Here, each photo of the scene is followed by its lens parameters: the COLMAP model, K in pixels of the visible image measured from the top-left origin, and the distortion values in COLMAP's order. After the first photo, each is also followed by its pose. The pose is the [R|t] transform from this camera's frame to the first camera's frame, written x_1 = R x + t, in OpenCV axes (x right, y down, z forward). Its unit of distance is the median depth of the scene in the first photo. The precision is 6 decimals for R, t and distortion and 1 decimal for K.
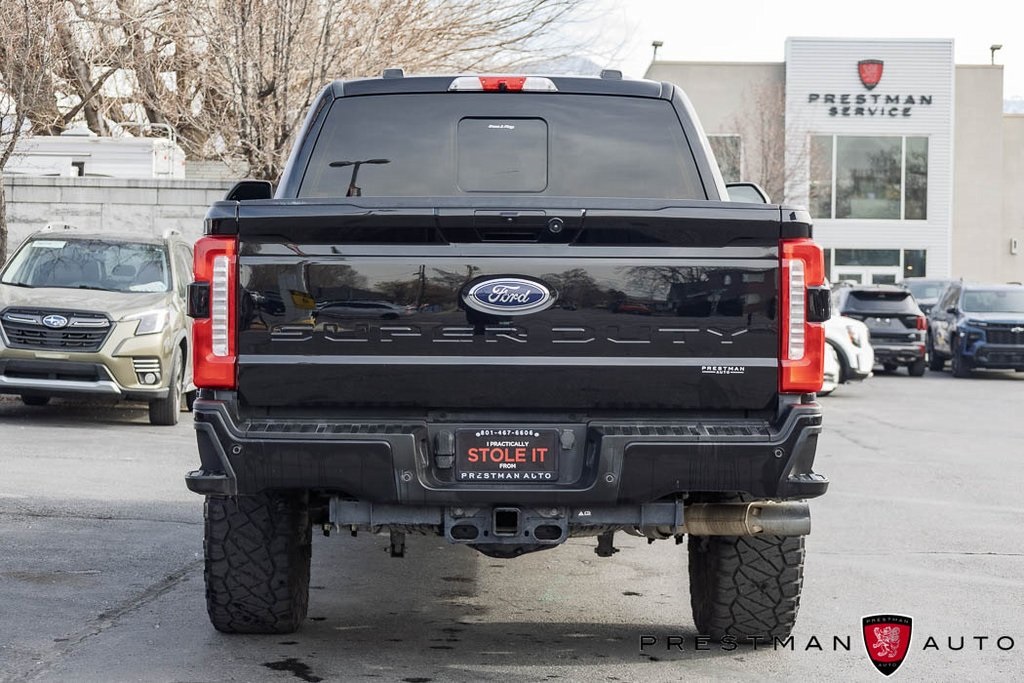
lens RADIAL K [[2083.4, 0, 512.5], [0, 2083.4, 343.9], [0, 0, 1]] dist [0.010622, 0.000000]
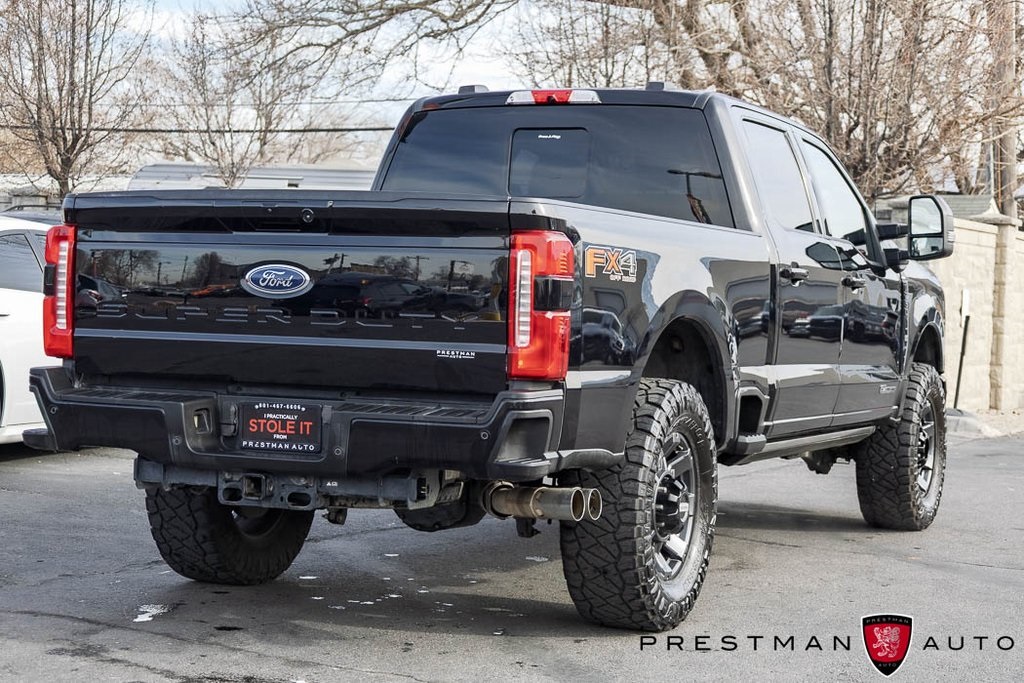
lens RADIAL K [[1894.9, 0, 512.2], [0, 1894.9, 339.0], [0, 0, 1]] dist [0.072608, 0.000000]
pose [[0.924265, 0.028302, -0.380702, 0.487316], [-0.033642, 0.999407, -0.007379, 0.010704], [0.380267, 0.019628, 0.924668, 0.127016]]
